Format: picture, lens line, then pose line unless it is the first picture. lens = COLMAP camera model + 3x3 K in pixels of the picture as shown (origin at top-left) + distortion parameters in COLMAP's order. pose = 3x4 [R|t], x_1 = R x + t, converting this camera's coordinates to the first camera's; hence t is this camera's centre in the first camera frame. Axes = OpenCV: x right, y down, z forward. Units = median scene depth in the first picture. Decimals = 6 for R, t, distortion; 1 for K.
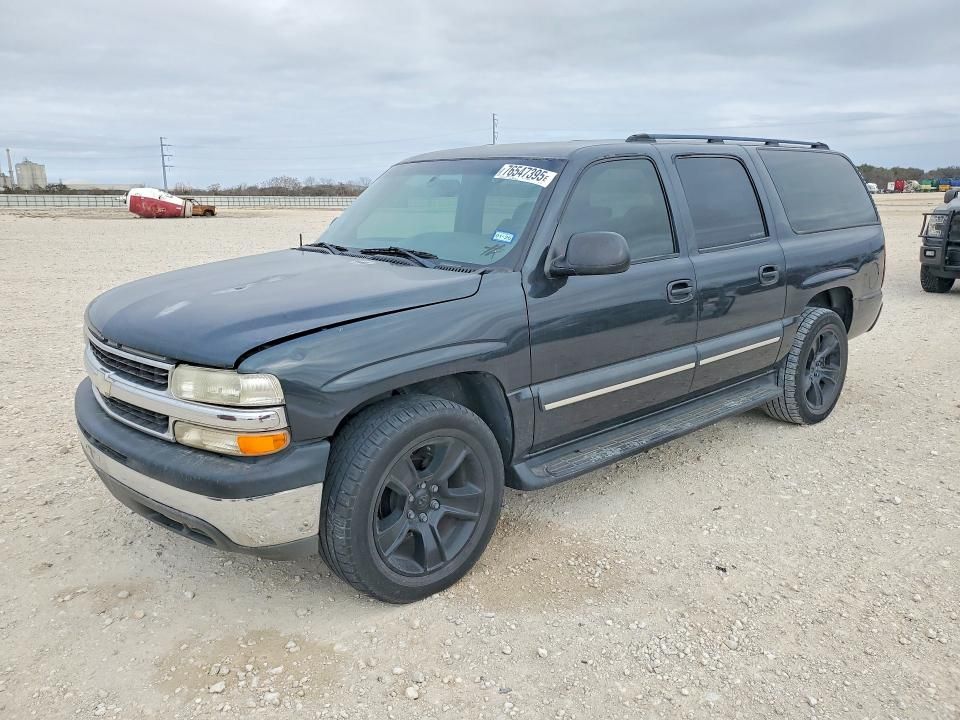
lens RADIAL K [[758.6, 0, 480.0], [0, 758.6, 360.0], [0, 0, 1]] dist [0.007697, 0.002992]
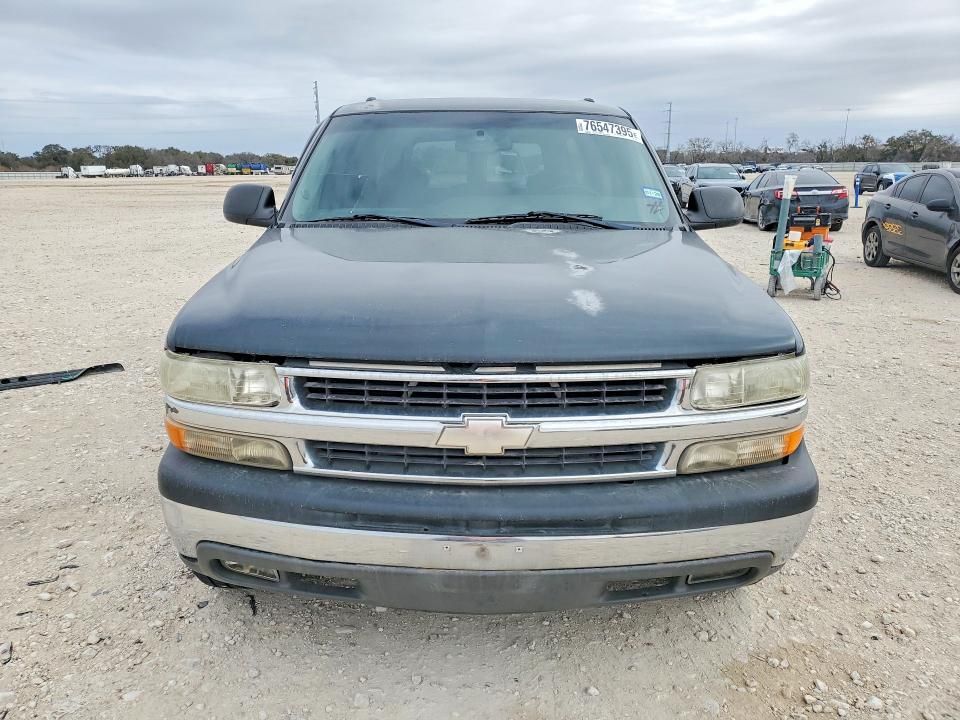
lens RADIAL K [[758.6, 0, 480.0], [0, 758.6, 360.0], [0, 0, 1]] dist [0.007697, 0.002992]
pose [[0.661914, -0.173122, 0.729314, -0.401370], [0.157239, 0.983384, 0.090724, -0.037240], [-0.732902, 0.054625, 0.678137, 0.243967]]
